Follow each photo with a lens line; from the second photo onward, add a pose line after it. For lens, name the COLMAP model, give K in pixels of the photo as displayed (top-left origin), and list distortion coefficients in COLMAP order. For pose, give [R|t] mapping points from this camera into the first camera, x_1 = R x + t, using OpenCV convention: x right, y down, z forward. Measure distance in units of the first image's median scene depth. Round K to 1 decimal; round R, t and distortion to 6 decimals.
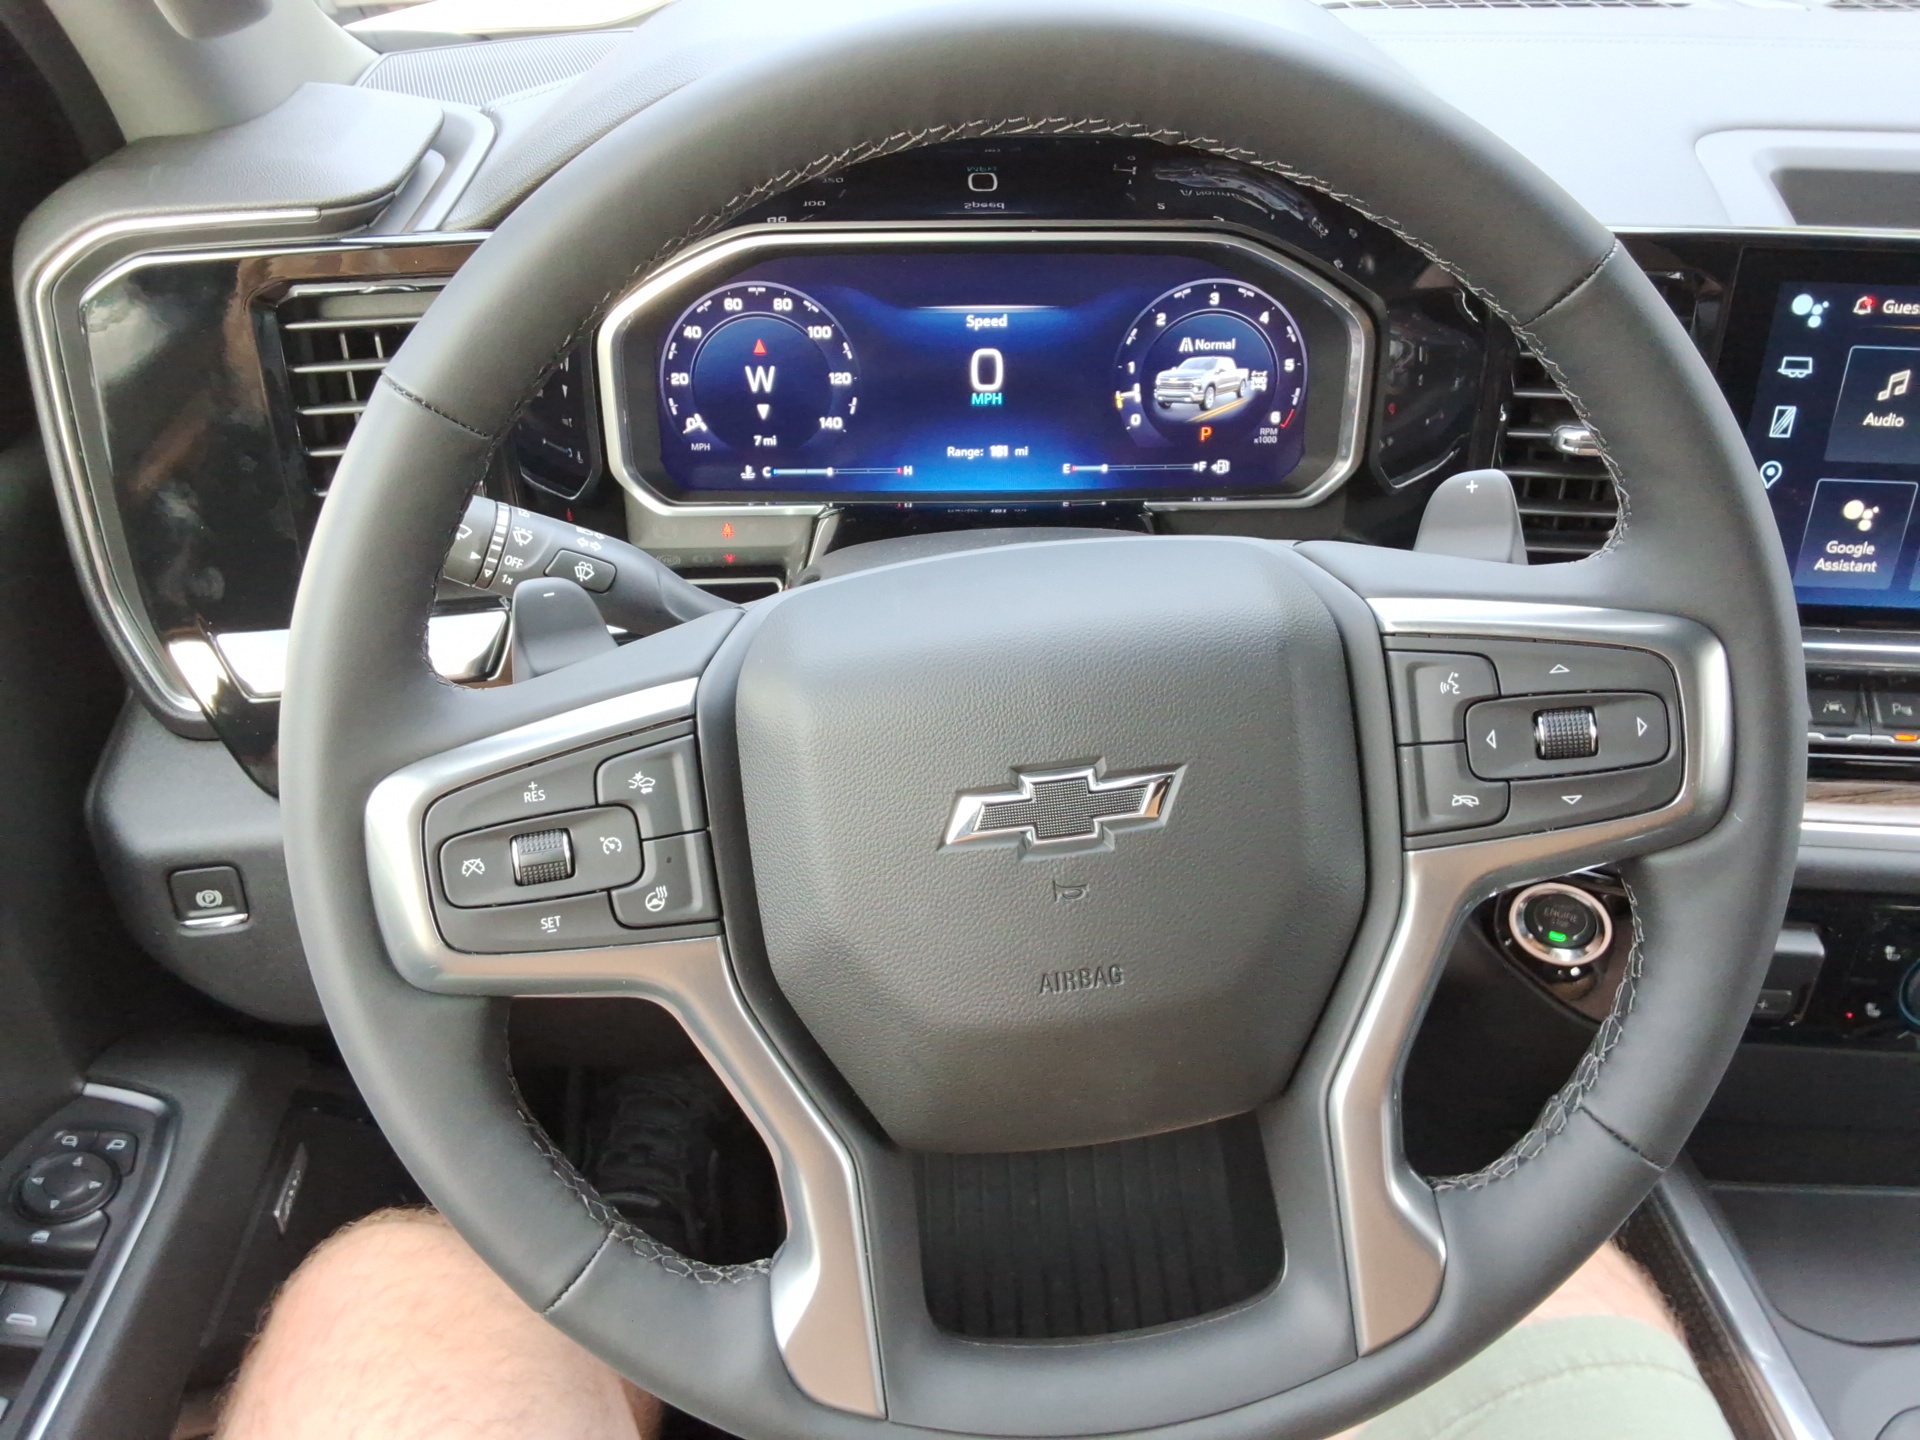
lens RADIAL K [[1546.6, 0, 977.4], [0, 1546.6, 726.6], [0, 0, 1]] dist [0.107854, -0.165146]
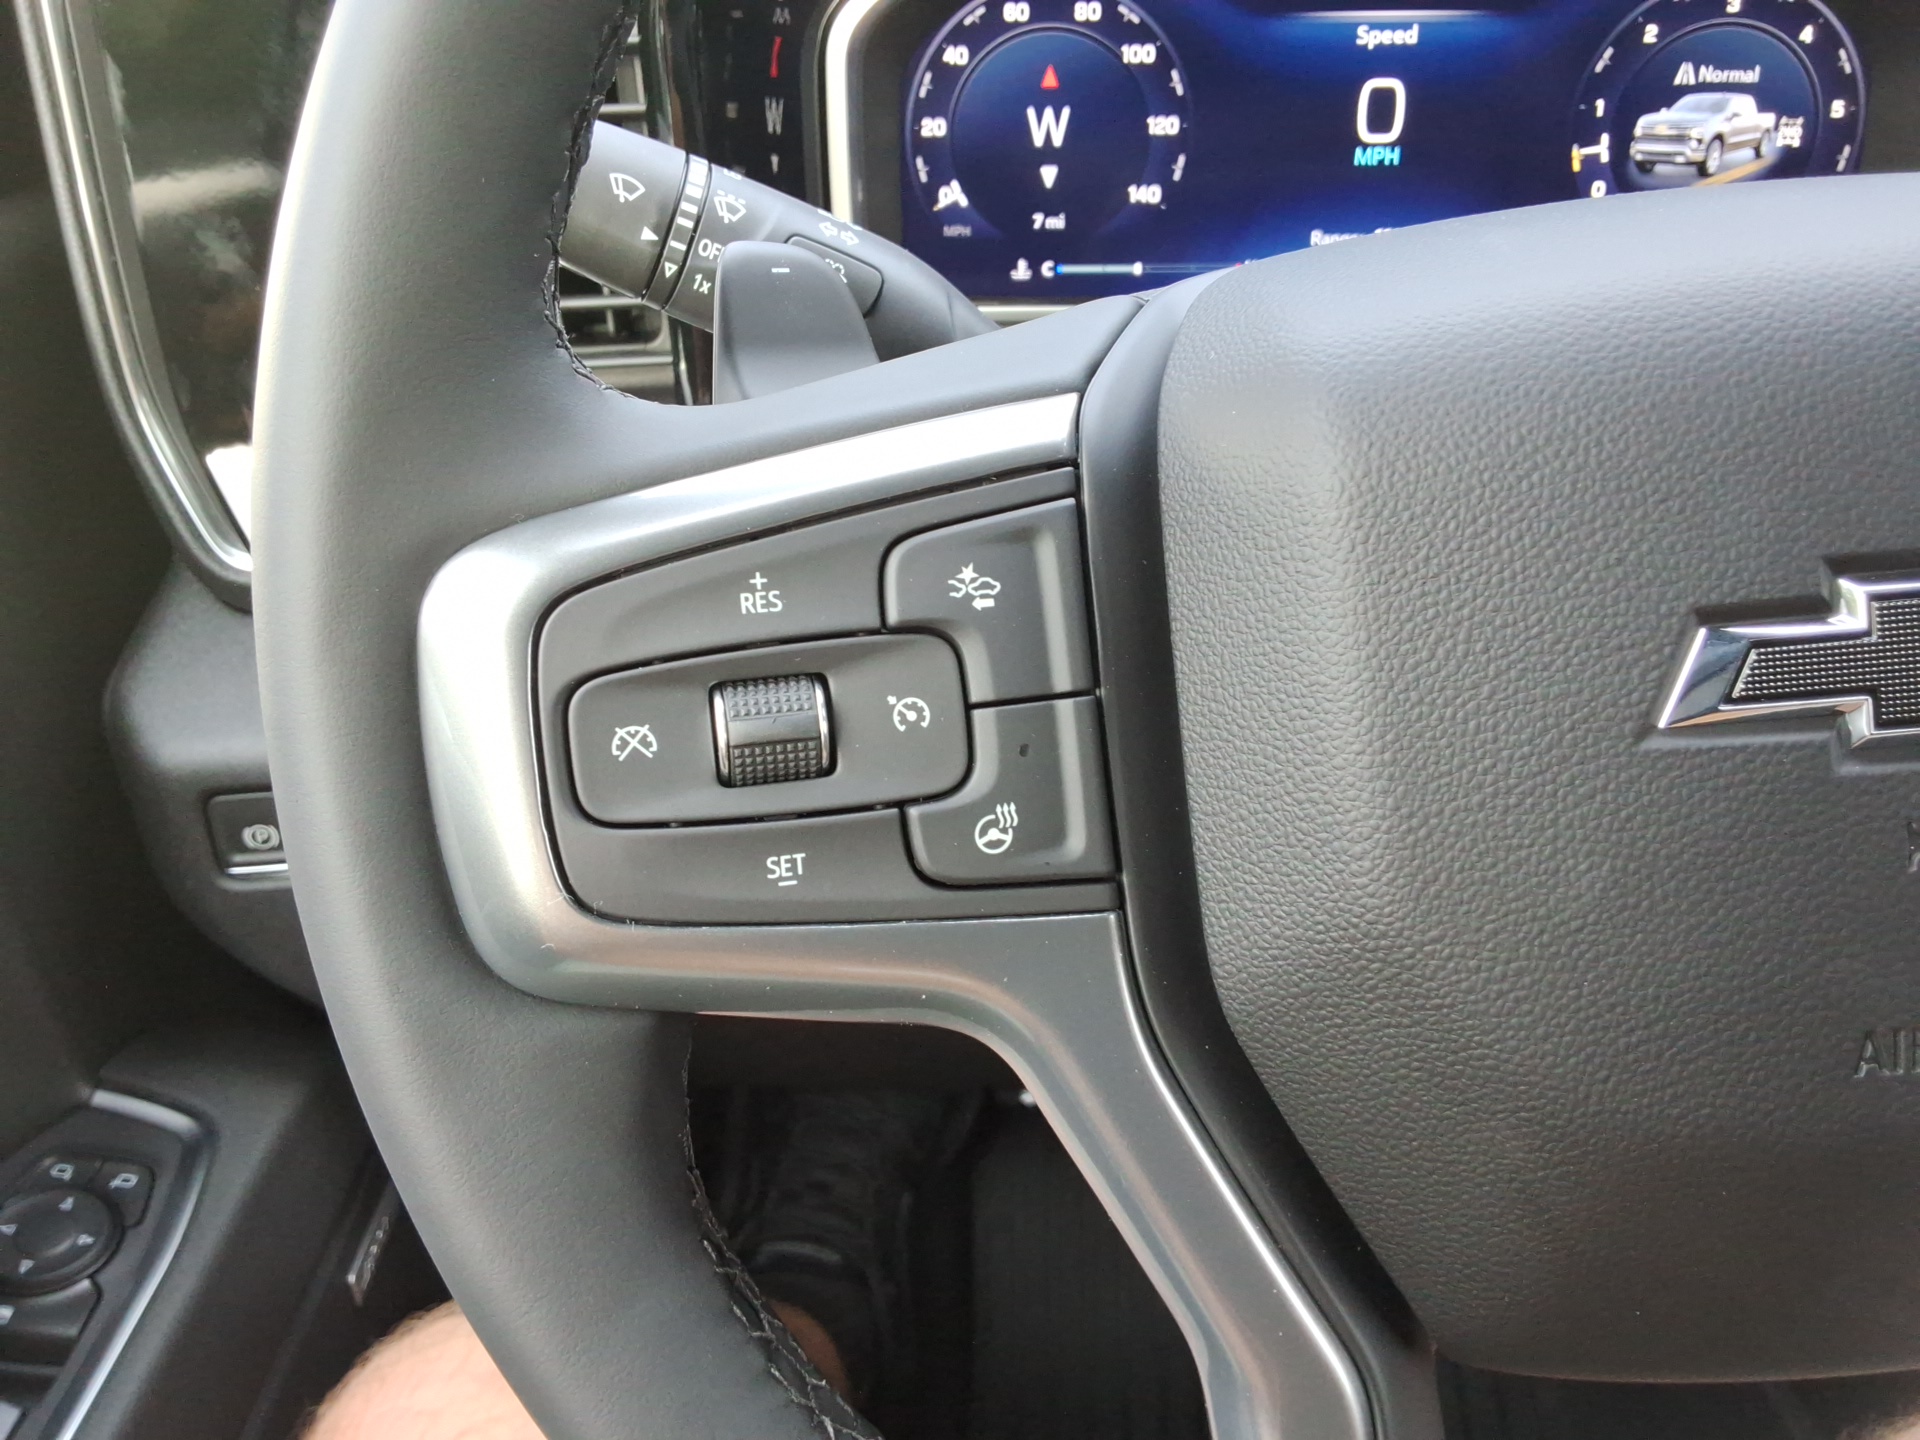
lens RADIAL K [[1546.6, 0, 972.1], [0, 1546.6, 738.5], [0, 0, 1]] dist [0.107854, -0.165146]
pose [[0.994990, 0.032632, -0.094504, -0.104486], [-0.032290, 0.999465, 0.005142, 0.049695], [0.094621, -0.002064, 0.995511, 0.320430]]
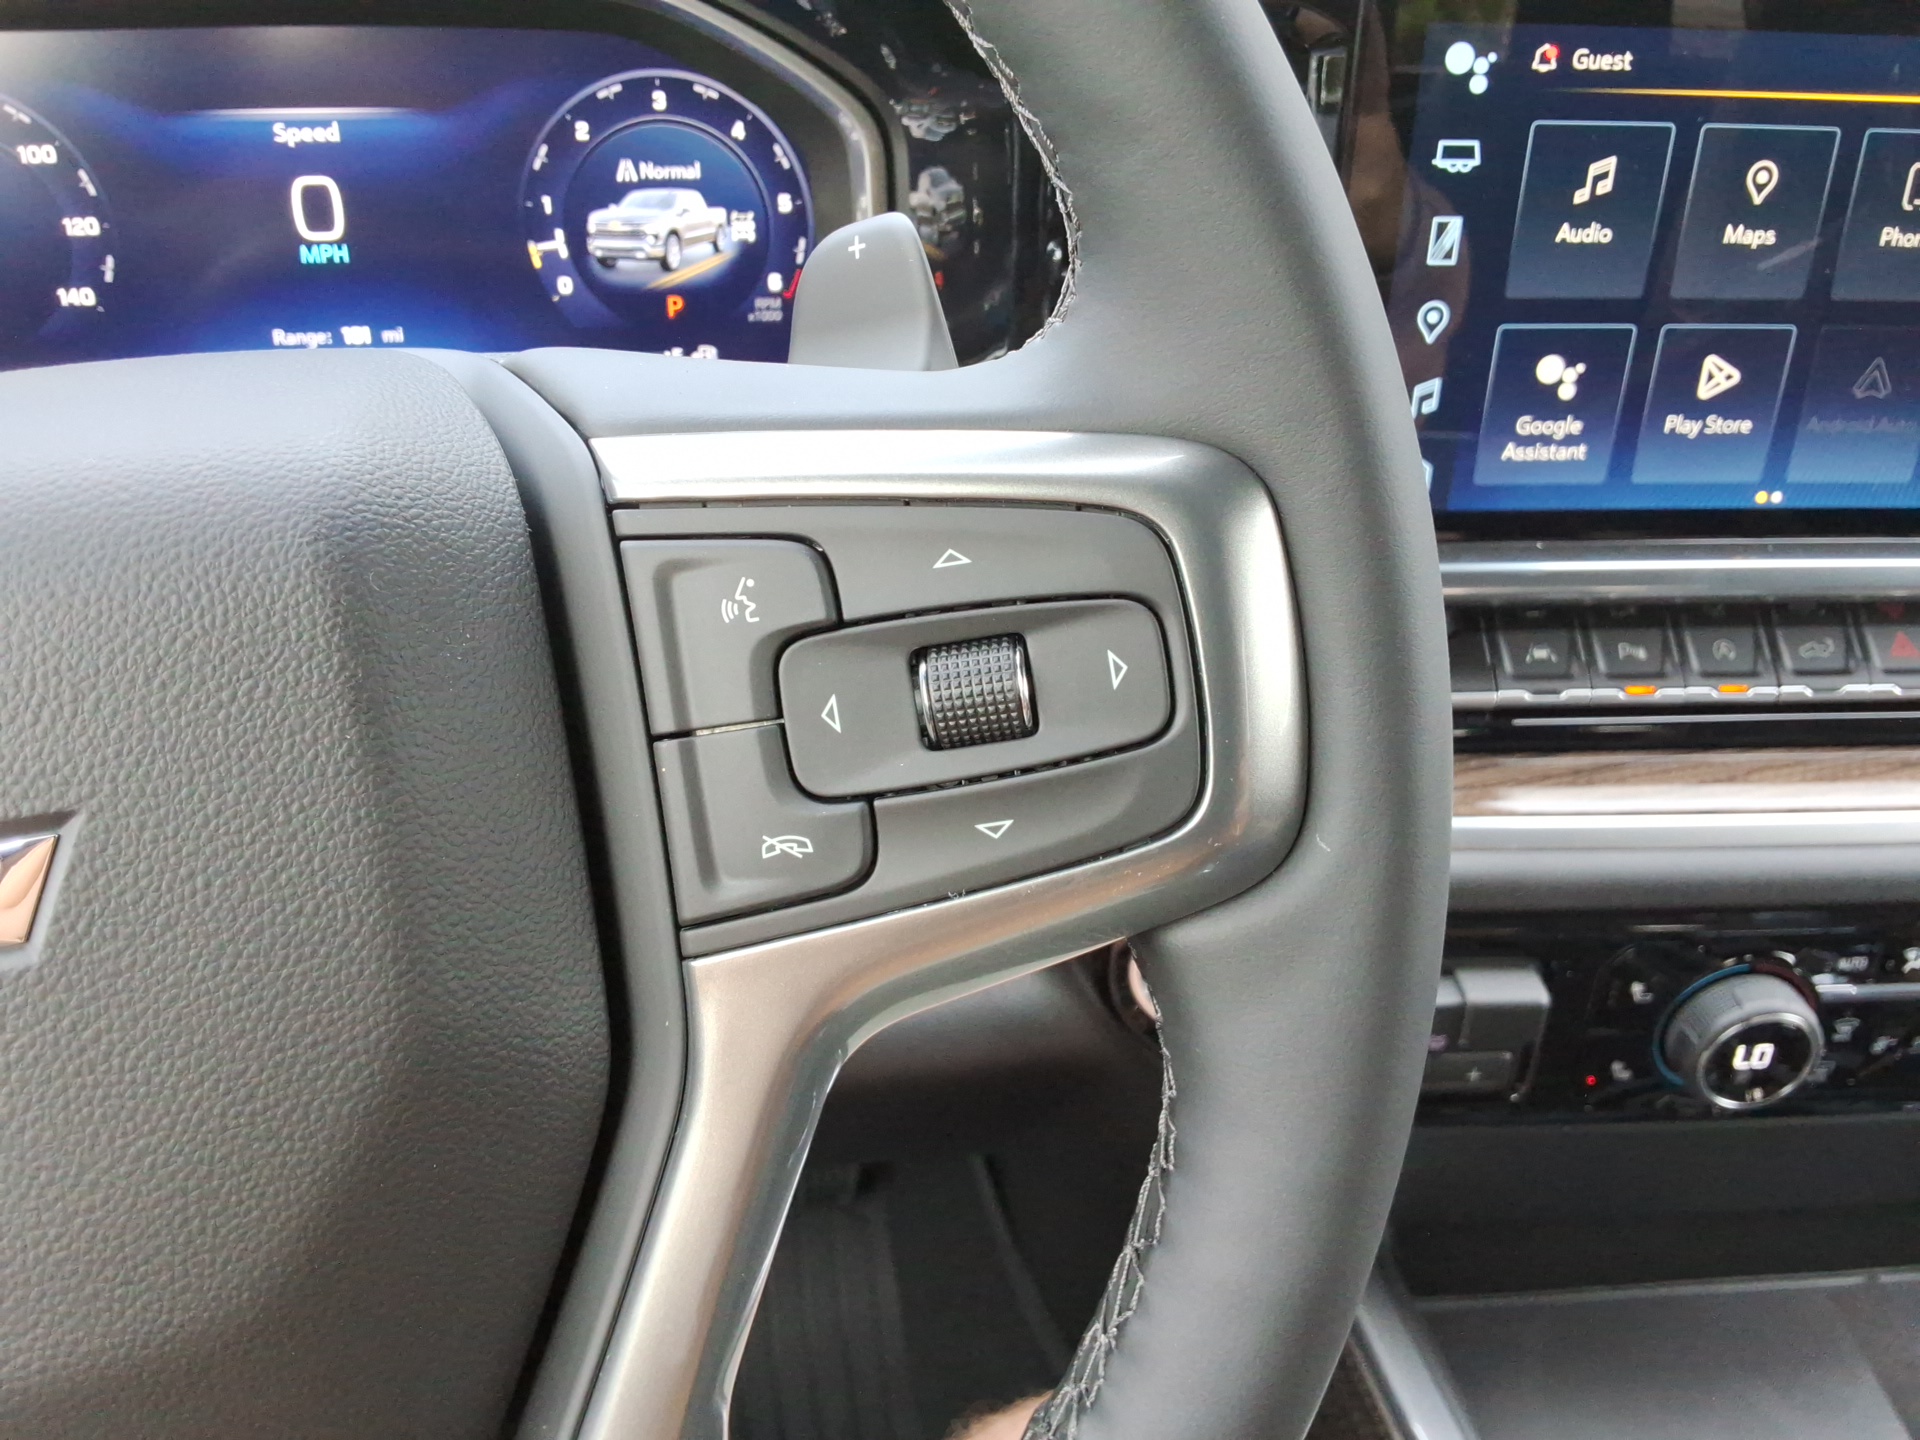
lens RADIAL K [[1546.6, 0, 974.6], [0, 1546.6, 733.9], [0, 0, 1]] dist [0.107854, -0.165146]
pose [[0.989627, -0.058244, 0.131321, 0.193169], [0.059102, 0.998248, -0.002646, 0.011228], [-0.130937, 0.010379, 0.991336, 0.327511]]
